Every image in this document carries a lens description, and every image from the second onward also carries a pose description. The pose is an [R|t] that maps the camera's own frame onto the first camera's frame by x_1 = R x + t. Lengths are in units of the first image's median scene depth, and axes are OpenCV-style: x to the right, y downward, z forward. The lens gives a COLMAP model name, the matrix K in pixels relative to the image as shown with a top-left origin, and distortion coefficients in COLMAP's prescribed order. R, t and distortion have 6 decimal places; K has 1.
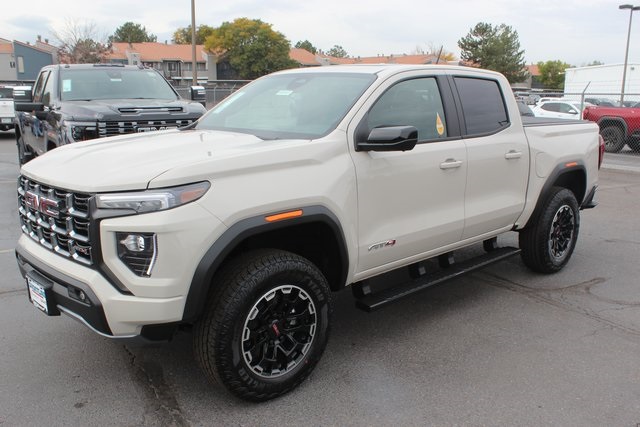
lens RADIAL K [[585.2, 0, 320.0], [0, 585.2, 213.5], [0, 0, 1]] dist [-0.086456, -0.000339]
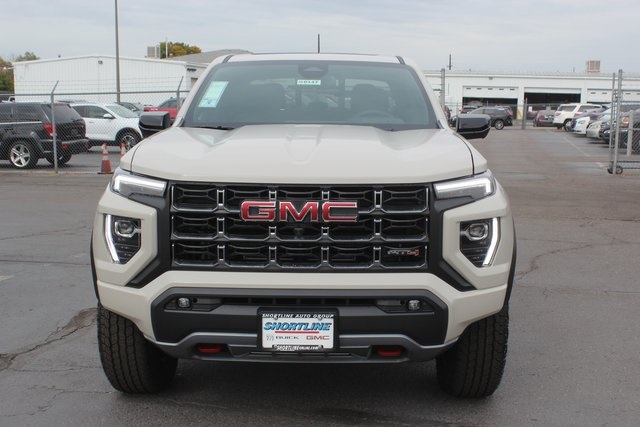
lens RADIAL K [[814.9, 0, 320.0], [0, 814.9, 213.5], [0, 0, 1]] dist [-0.077871, 0.049549]
pose [[0.694081, -0.085812, 0.714765, -1.391013], [0.128669, 0.991670, -0.005888, -0.003846], [-0.708305, 0.096055, 0.699340, 0.254576]]
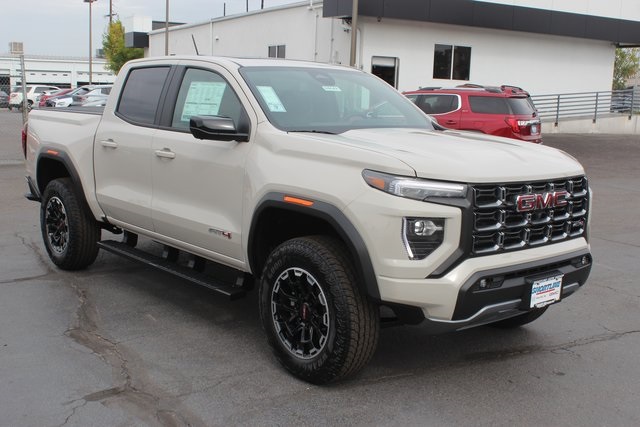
lens RADIAL K [[757.1, 0, 320.0], [0, 757.1, 213.5], [0, 0, 1]] dist [-0.093281, 0.086869]
pose [[0.056257, -0.150529, 0.987004, -2.024317], [0.166323, 0.976169, 0.139397, -0.270182], [-0.984465, 0.156319, 0.079953, 1.437636]]
